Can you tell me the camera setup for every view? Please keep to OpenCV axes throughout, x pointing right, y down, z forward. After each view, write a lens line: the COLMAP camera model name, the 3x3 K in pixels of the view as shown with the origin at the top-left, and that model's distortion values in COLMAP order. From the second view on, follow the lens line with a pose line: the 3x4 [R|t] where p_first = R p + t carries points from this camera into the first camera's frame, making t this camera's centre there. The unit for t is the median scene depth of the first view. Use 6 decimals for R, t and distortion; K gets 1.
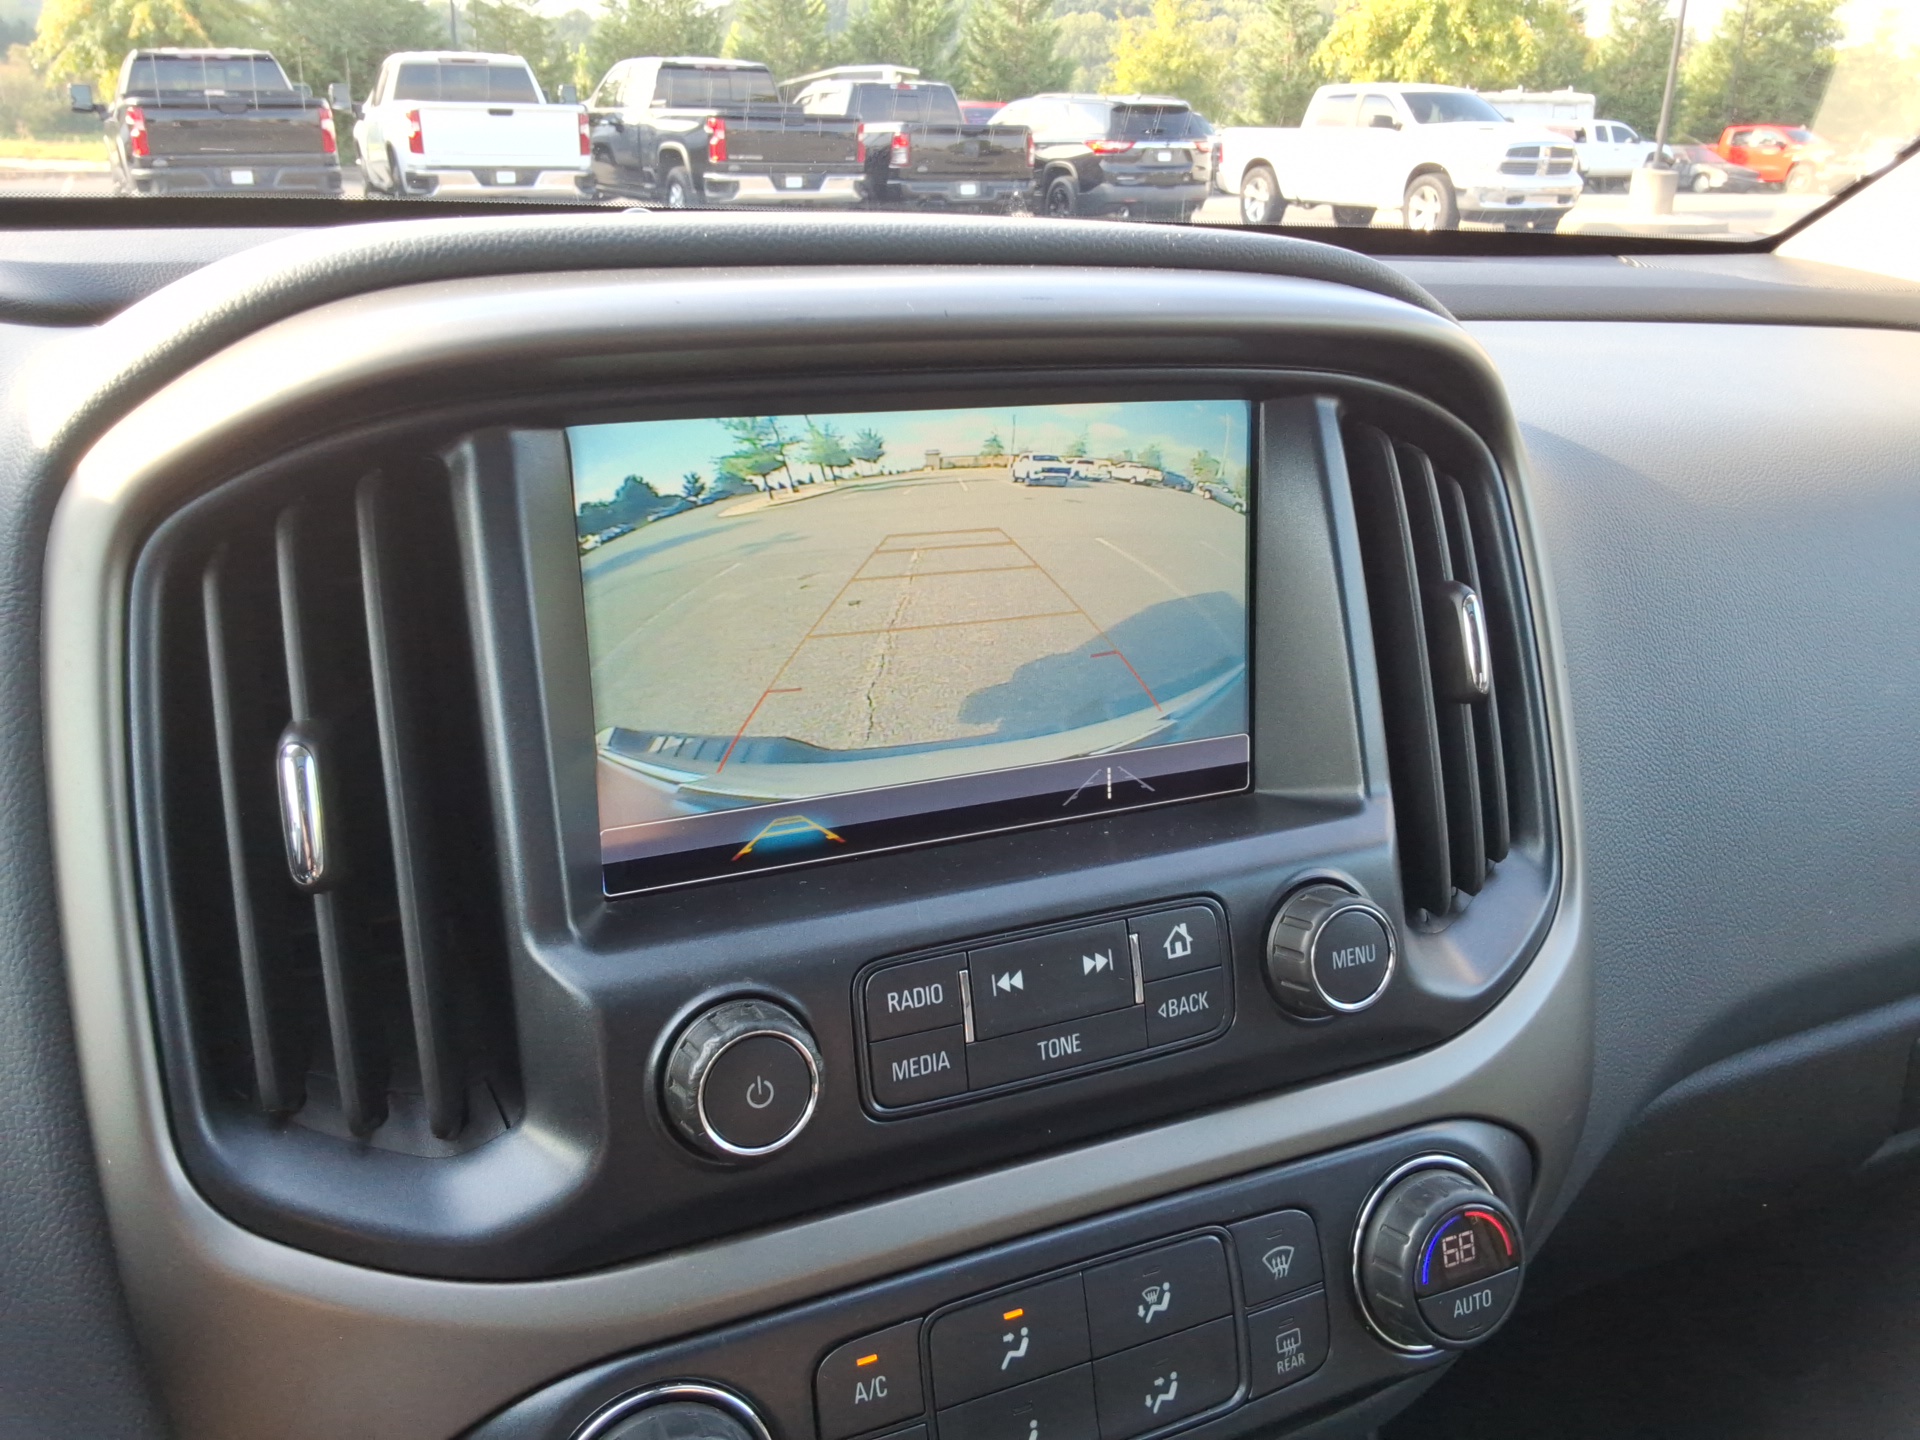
lens RADIAL K [[1547.6, 0, 988.6], [0, 1547.6, 700.7], [0, 0, 1]] dist [0.112328, -0.182235]
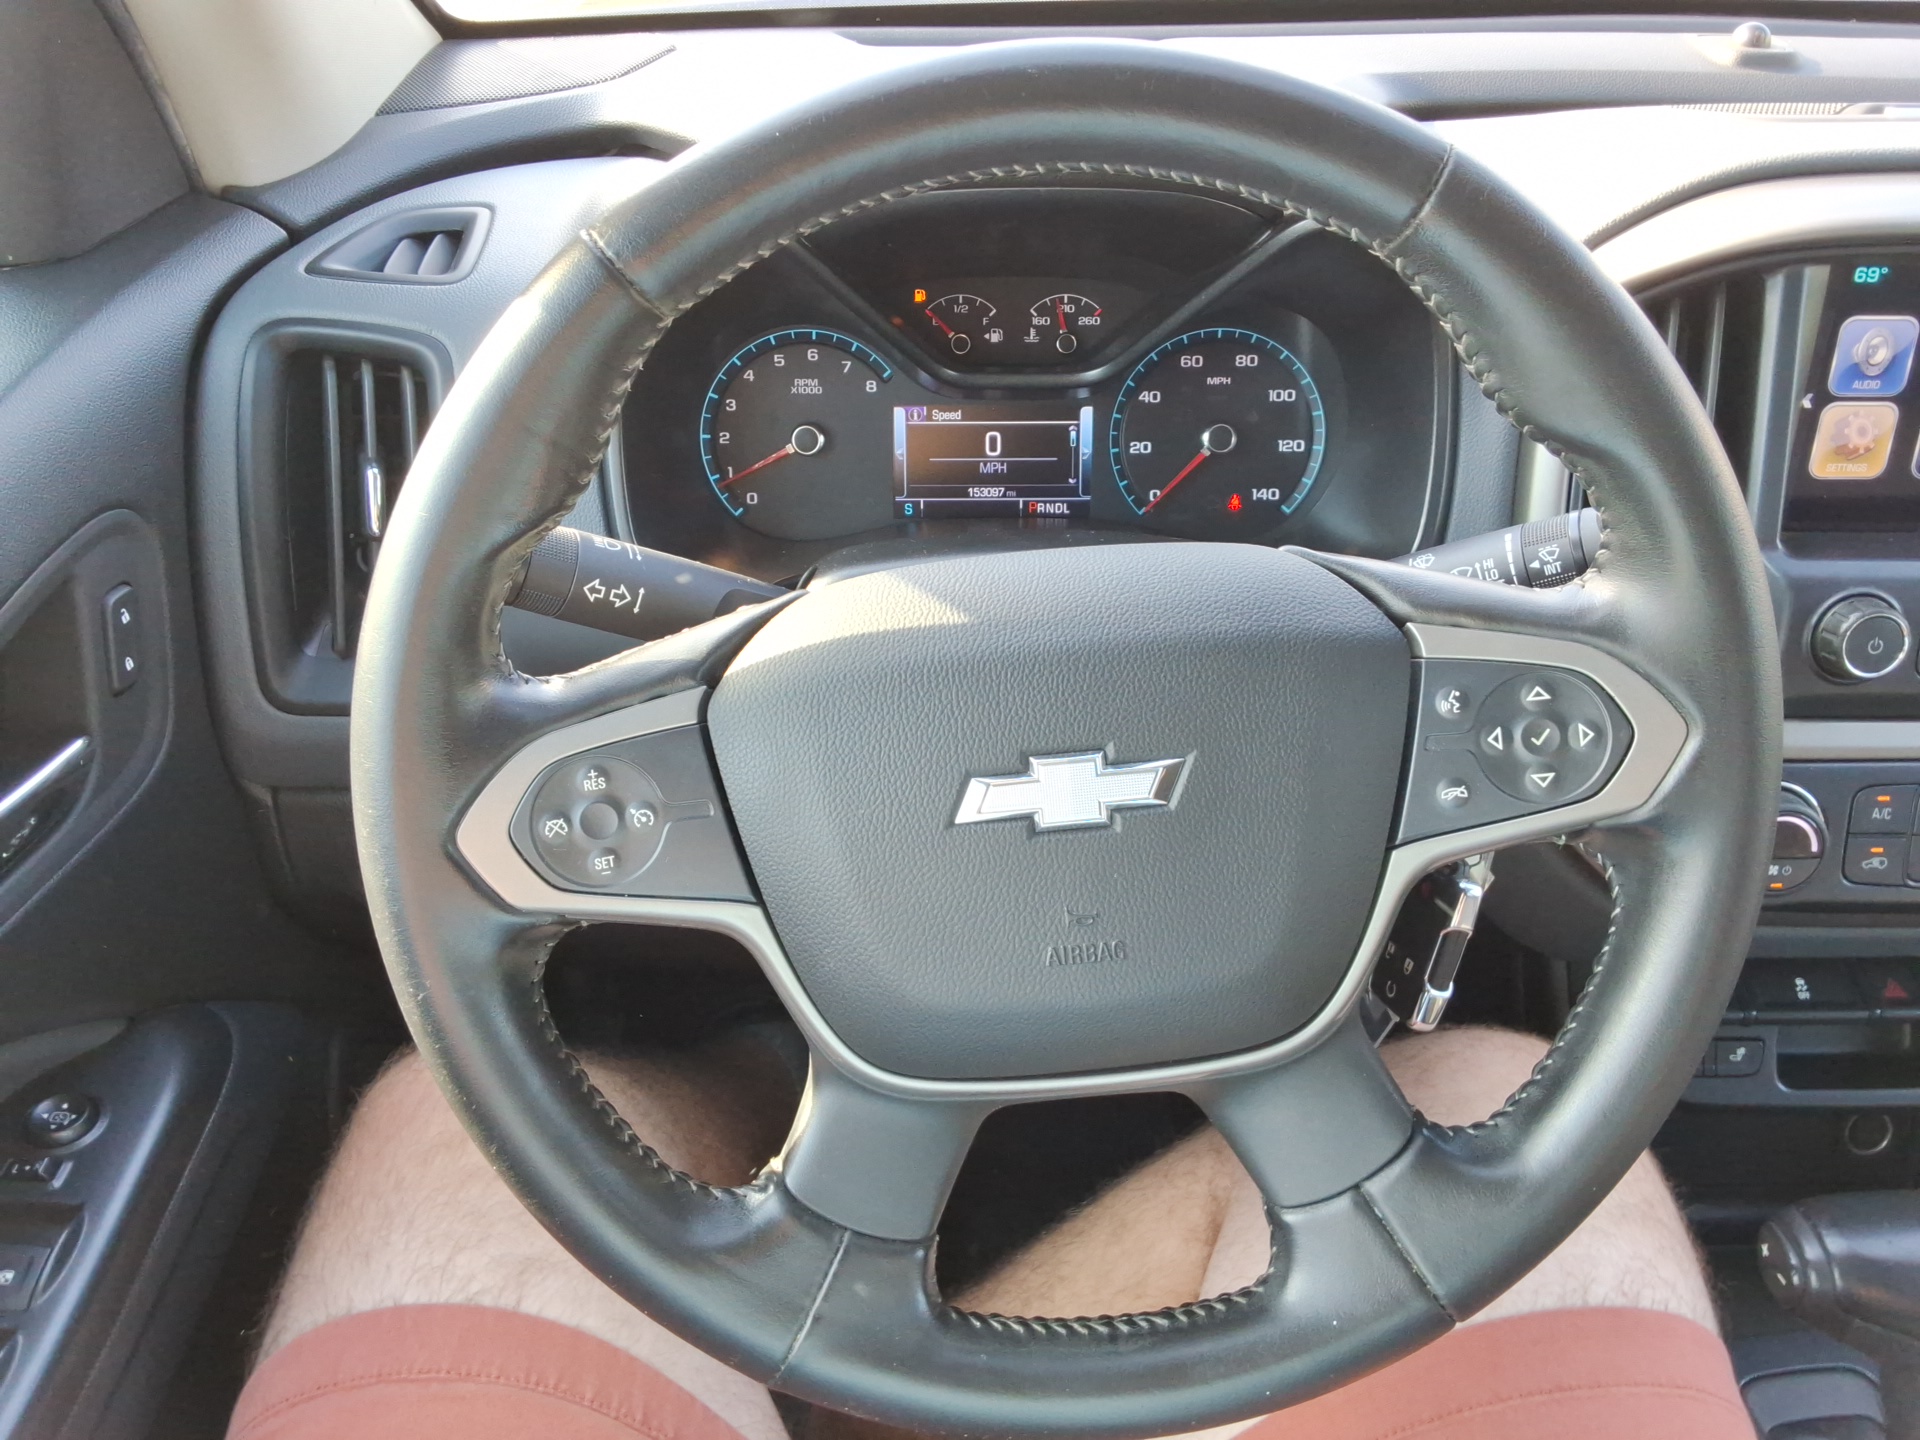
lens RADIAL K [[1547.6, 0, 987.1], [0, 1547.6, 708.1], [0, 0, 1]] dist [0.112328, -0.182235]
pose [[0.912133, 0.205308, -0.354771, -0.370055], [-0.113955, 0.958411, 0.261654, -0.044955], [0.393736, -0.198235, 0.897594, -0.973801]]
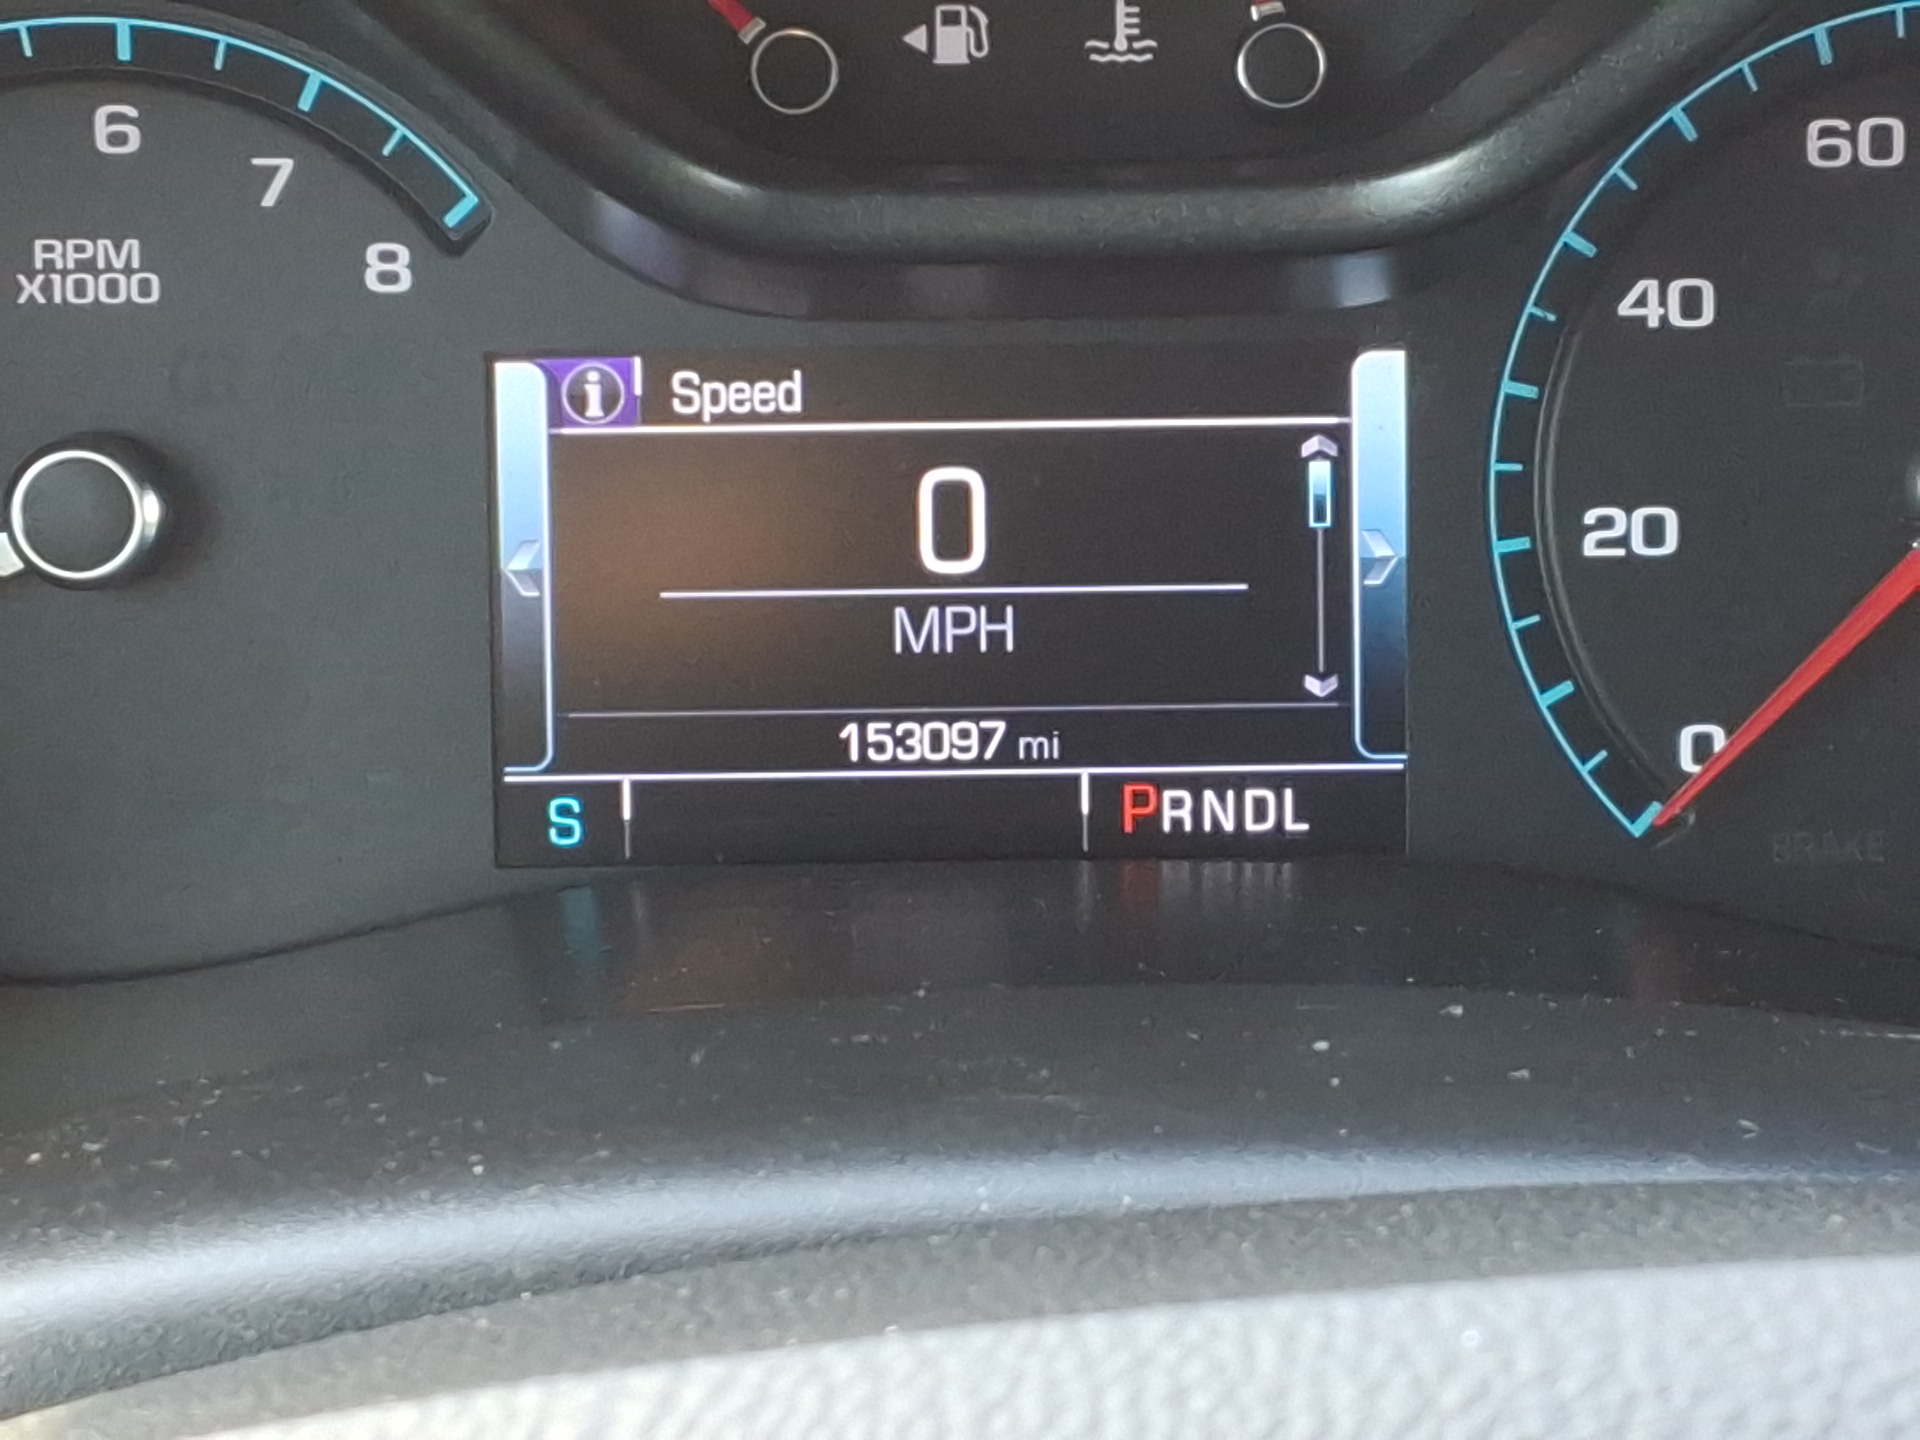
lens RADIAL K [[4653.4, 0, 1072.4], [0, 4653.4, 648.9], [0, 0, 1]] dist [0.100053, 0.000000]
pose [[0.914791, 0.143571, -0.377552, -0.618632], [-0.104456, 0.986990, 0.122228, 0.024932], [0.390188, -0.072376, 0.917886, -0.281568]]
